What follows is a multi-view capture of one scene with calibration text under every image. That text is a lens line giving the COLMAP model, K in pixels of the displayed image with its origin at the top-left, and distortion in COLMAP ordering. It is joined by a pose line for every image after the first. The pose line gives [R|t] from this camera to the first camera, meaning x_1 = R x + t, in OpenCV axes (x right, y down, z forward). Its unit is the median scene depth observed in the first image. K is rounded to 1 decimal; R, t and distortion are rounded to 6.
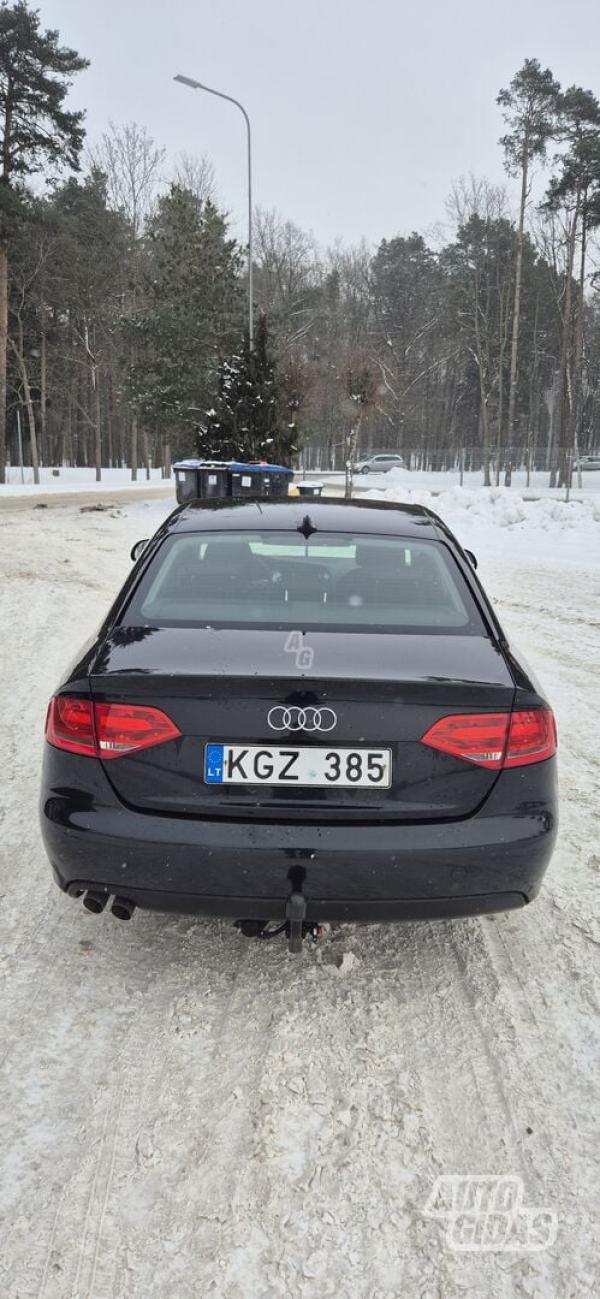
lens RADIAL K [[863.6, 0, 301.6], [0, 863.6, 652.5], [0, 0, 1]] dist [0.036005, -0.026055]
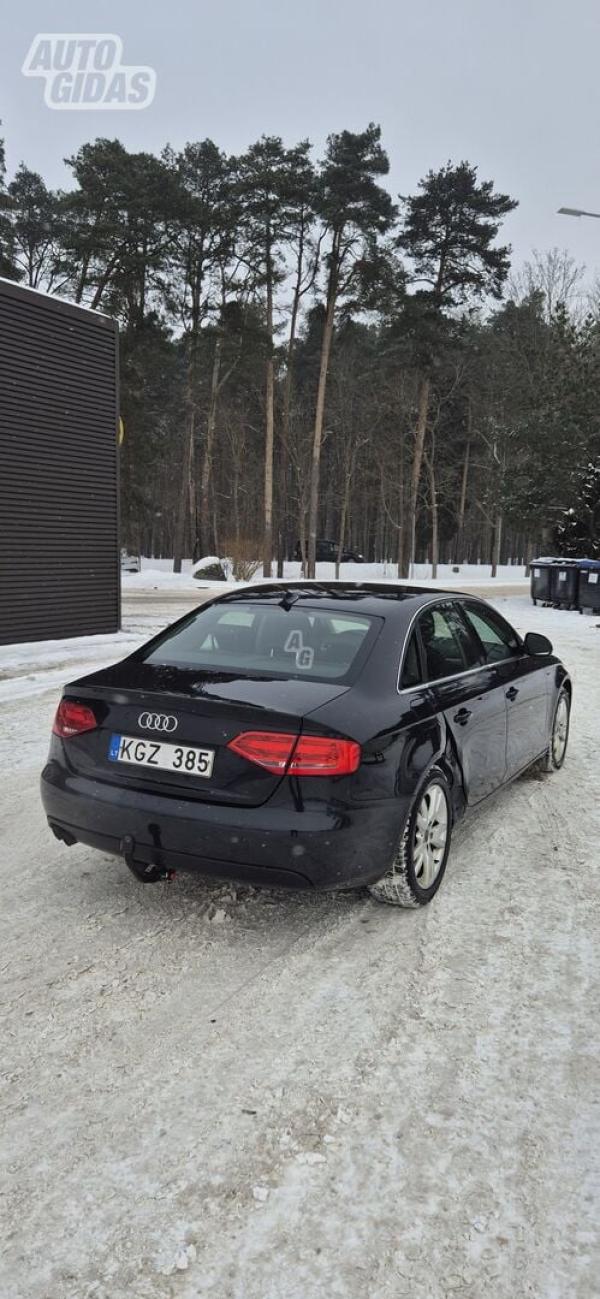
lens RADIAL K [[863.6, 0, 295.6], [0, 863.6, 643.0], [0, 0, 1]] dist [0.036005, -0.026055]
pose [[0.879660, 0.048407, -0.473133, 0.106838], [-0.105116, 0.989993, -0.094147, 0.006706], [0.463841, 0.132551, 0.875946, -0.025808]]
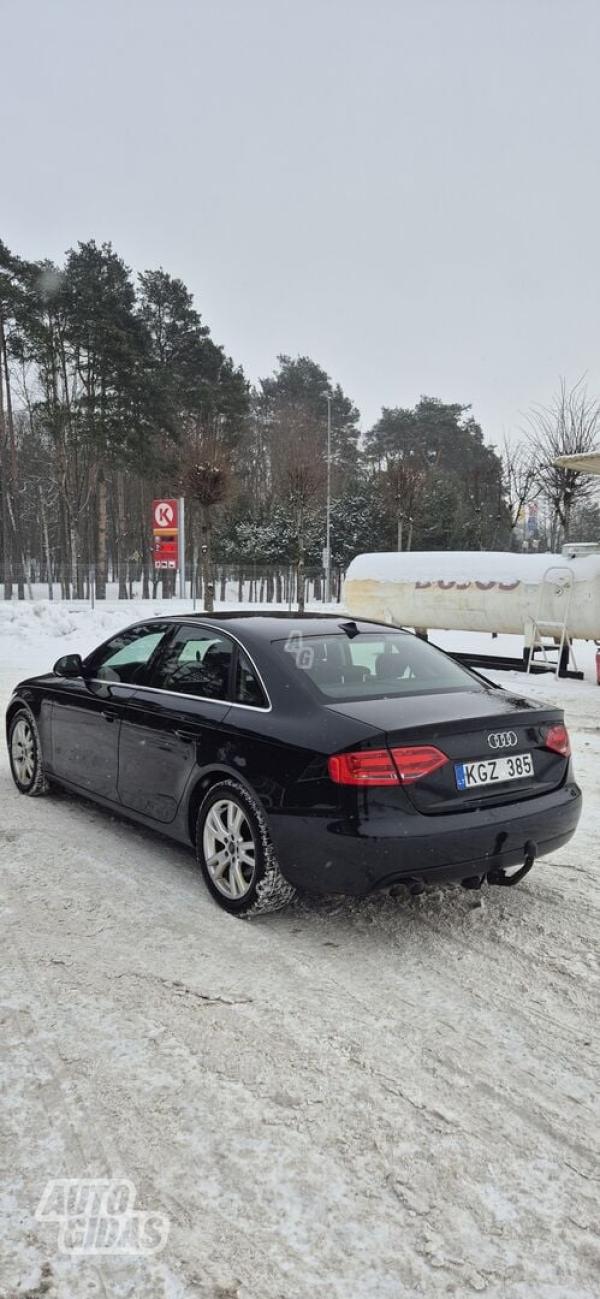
lens RADIAL K [[863.6, 0, 302.5], [0, 863.6, 661.3], [0, 0, 1]] dist [0.036005, -0.026055]
pose [[0.803782, -0.074080, 0.590294, -0.149739], [0.141461, 0.987558, -0.068686, -0.001444], [-0.577861, 0.138712, 0.804261, -0.016208]]
